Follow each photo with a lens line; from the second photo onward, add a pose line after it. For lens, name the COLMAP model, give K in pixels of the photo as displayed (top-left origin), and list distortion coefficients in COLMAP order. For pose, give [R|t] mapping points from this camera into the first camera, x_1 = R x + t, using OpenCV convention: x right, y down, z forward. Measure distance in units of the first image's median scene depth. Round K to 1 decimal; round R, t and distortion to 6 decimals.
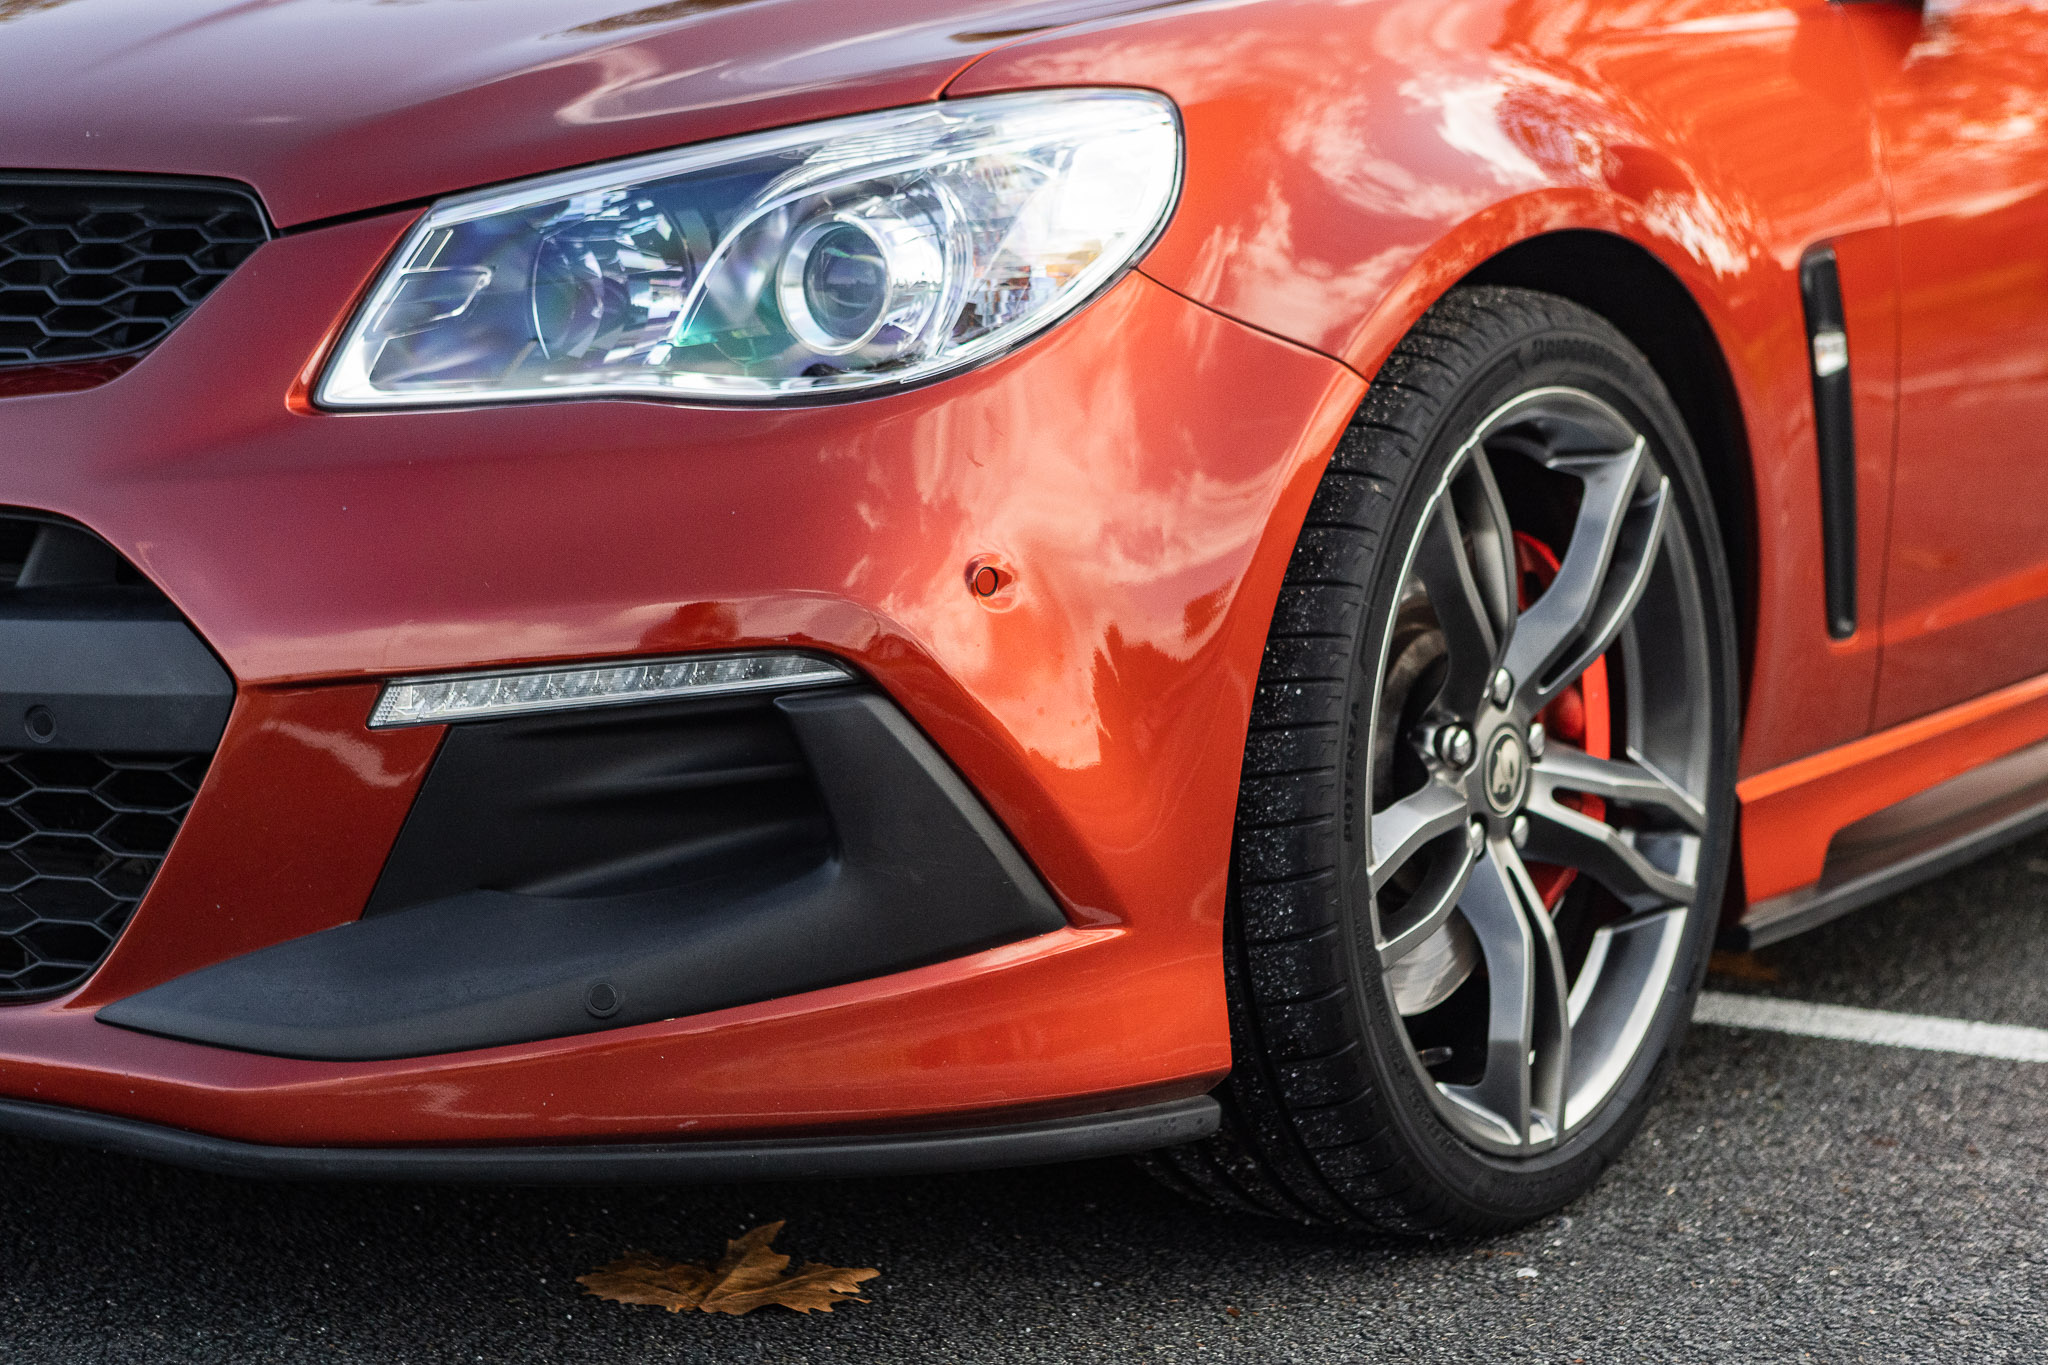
lens RADIAL K [[8037.3, 0, 1024.0], [0, 8037.3, 682.5], [0, 0, 1]] dist [-0.118010, -0.287381]
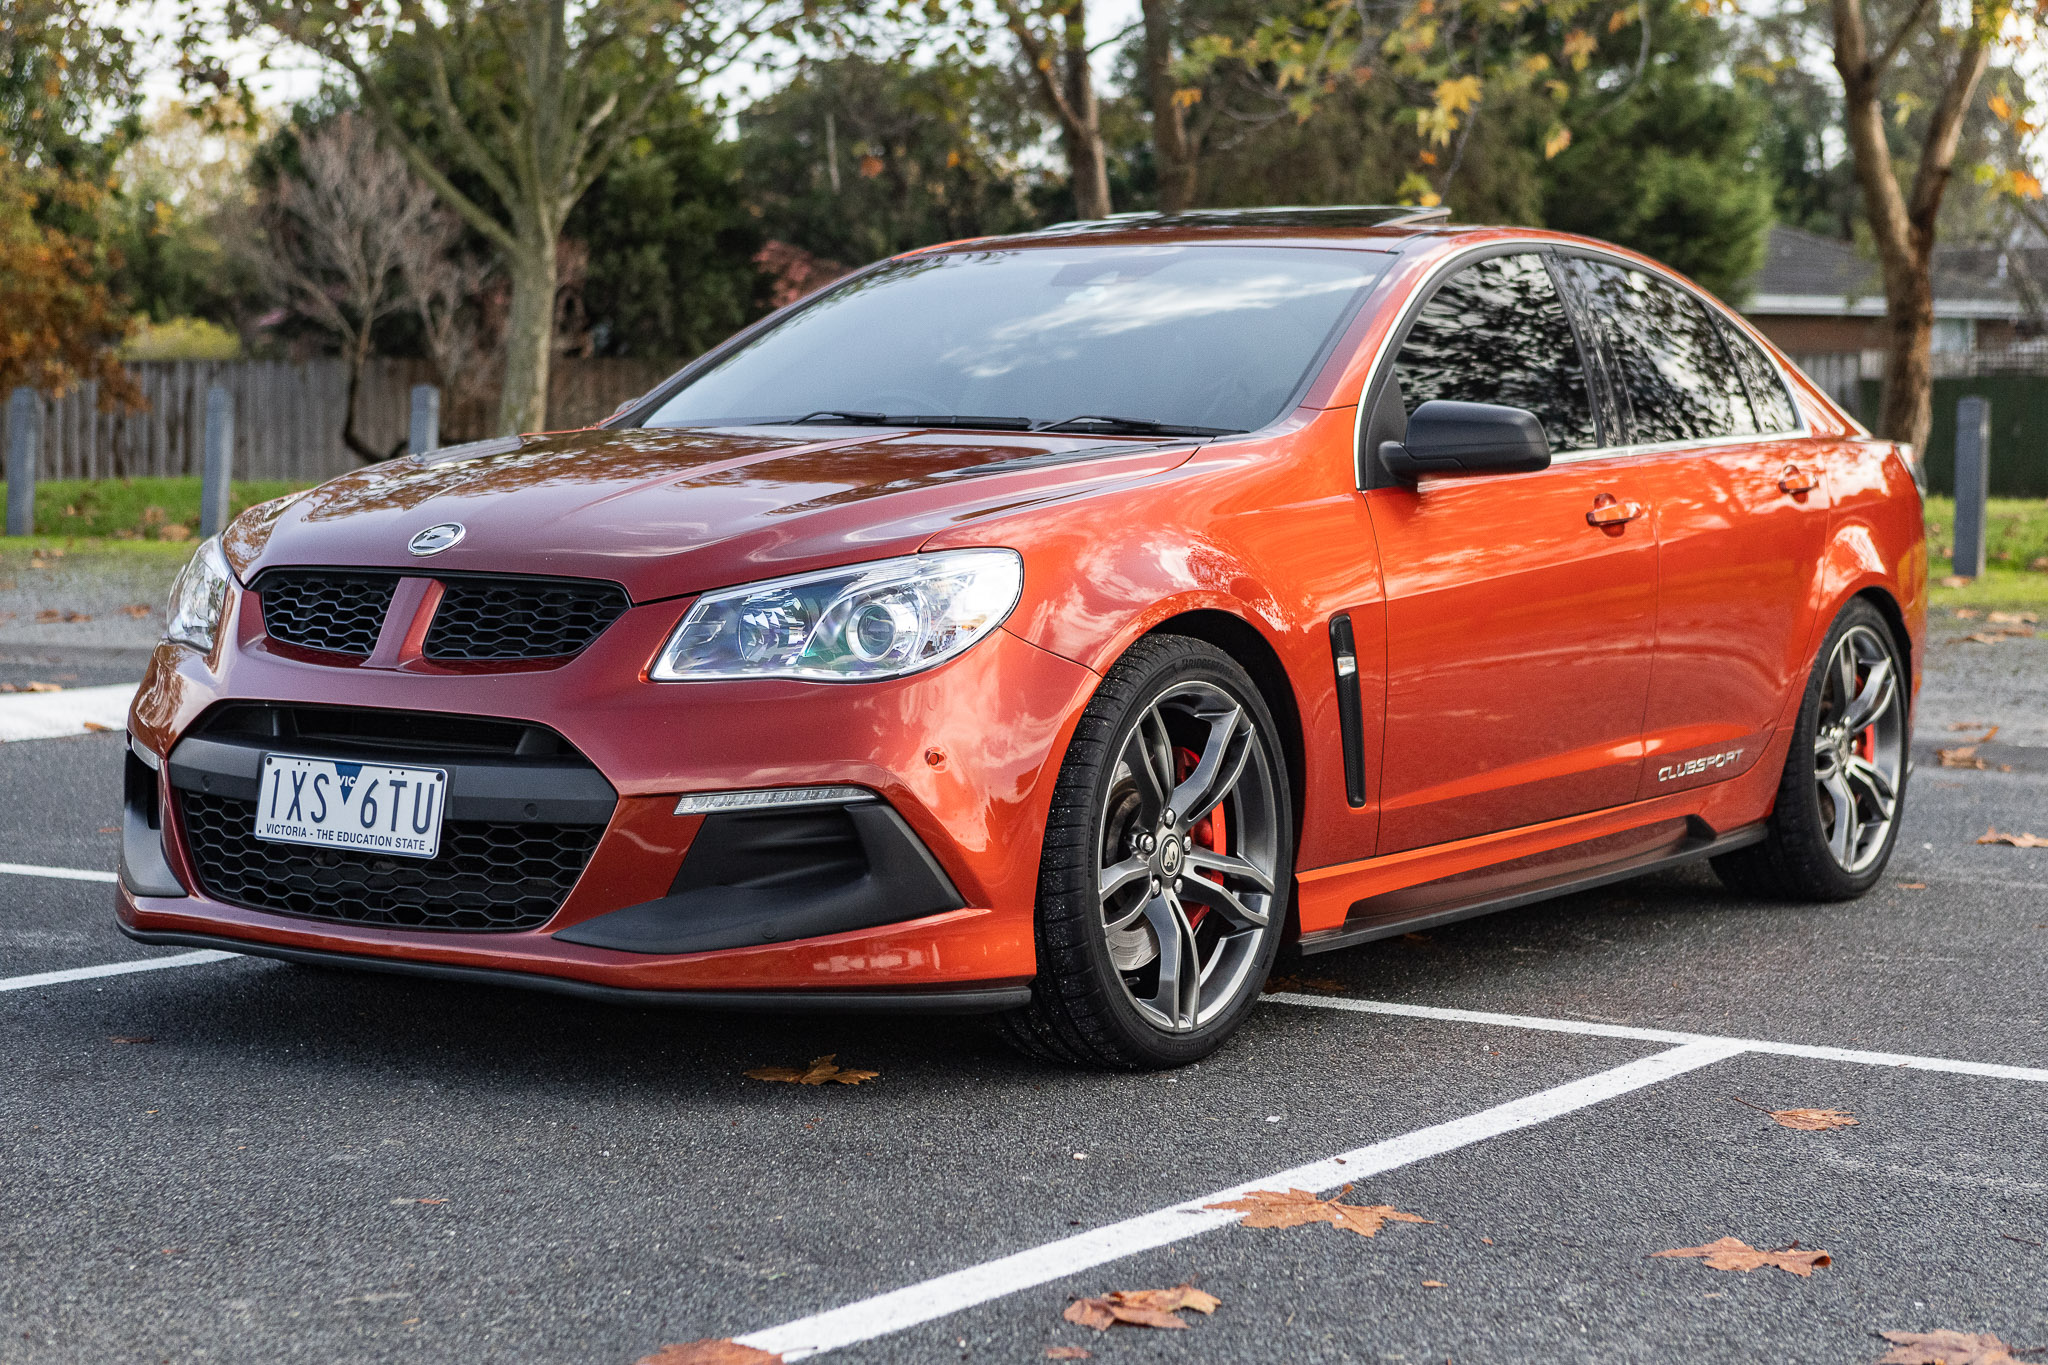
lens RADIAL K [[4003.8, 0, 1024.0], [0, 4003.8, 682.5], [0, 0, 1]] dist [0.007439, 0.003976]
pose [[0.999663, 0.019107, 0.017546, 0.000534], [-0.018484, 0.999217, -0.034990, 0.004197], [-0.018200, 0.034654, 0.999234, -0.133186]]
